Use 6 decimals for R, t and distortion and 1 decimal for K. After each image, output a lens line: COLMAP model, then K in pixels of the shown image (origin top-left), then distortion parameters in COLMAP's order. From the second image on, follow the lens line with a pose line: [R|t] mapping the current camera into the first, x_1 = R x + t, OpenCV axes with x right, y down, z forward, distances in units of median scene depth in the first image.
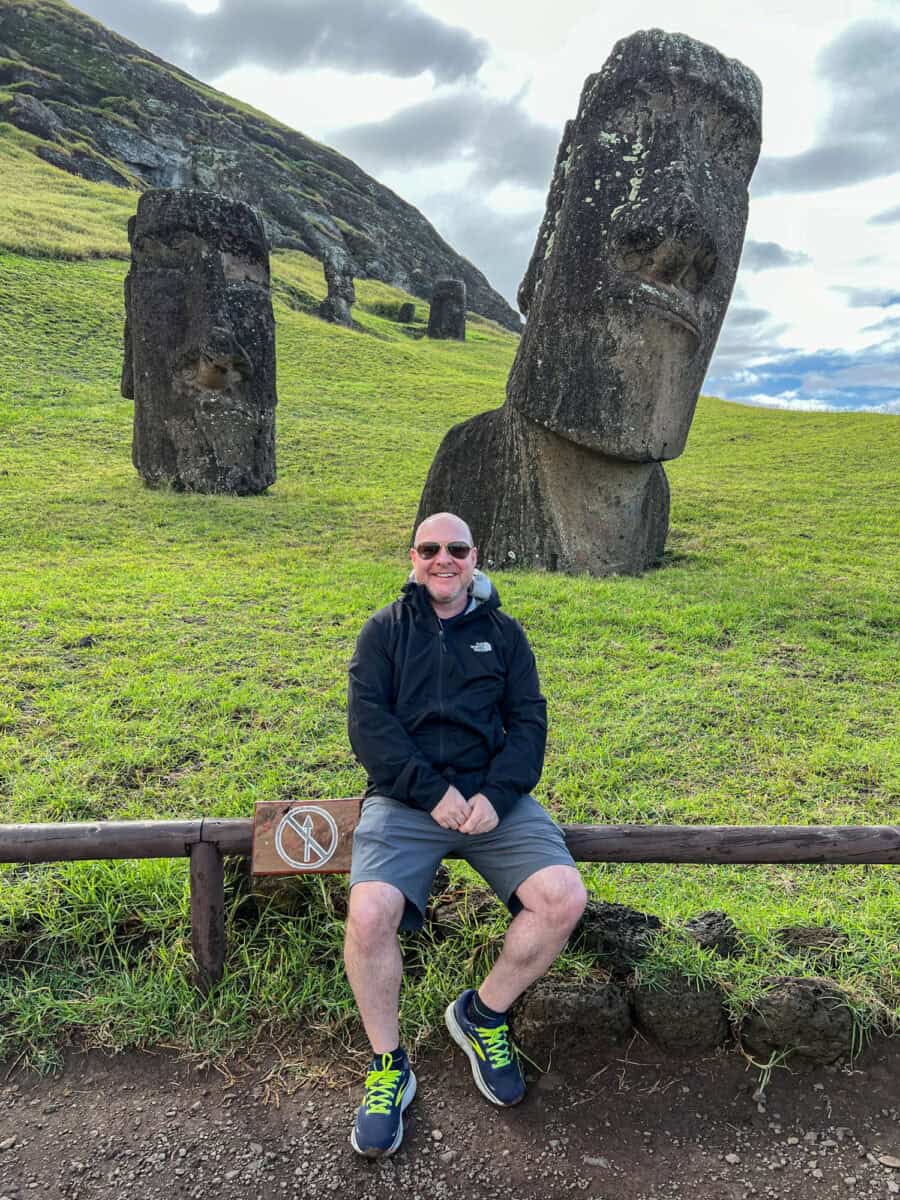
lens RADIAL K [[901.2, 0, 449.9], [0, 901.2, 602.5], [0, 0, 1]] dist [0.003713, -0.004952]
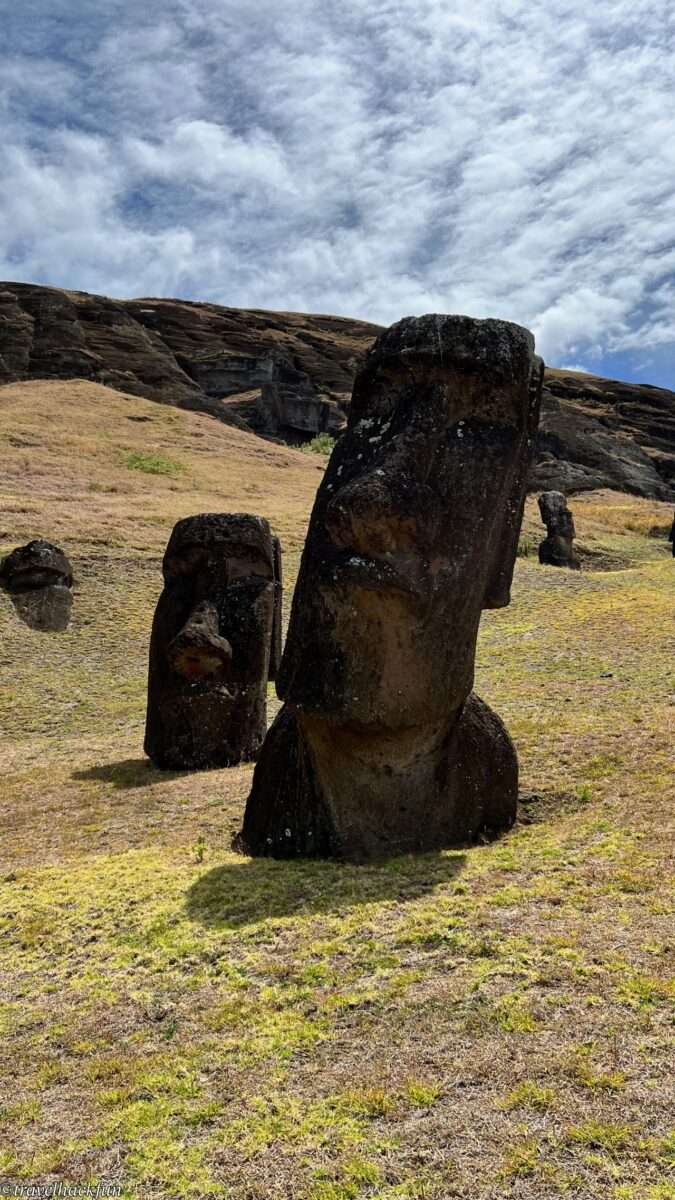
lens RADIAL K [[876.1, 0, 337.3], [0, 876.1, 597.6], [0, 0, 1]] dist [0.072072, 0.000215]
pose [[0.863040, -0.143375, -0.484361, 0.622943], [0.015645, 0.966000, -0.258068, -0.050961], [0.504893, 0.215146, 0.835940, 0.162647]]
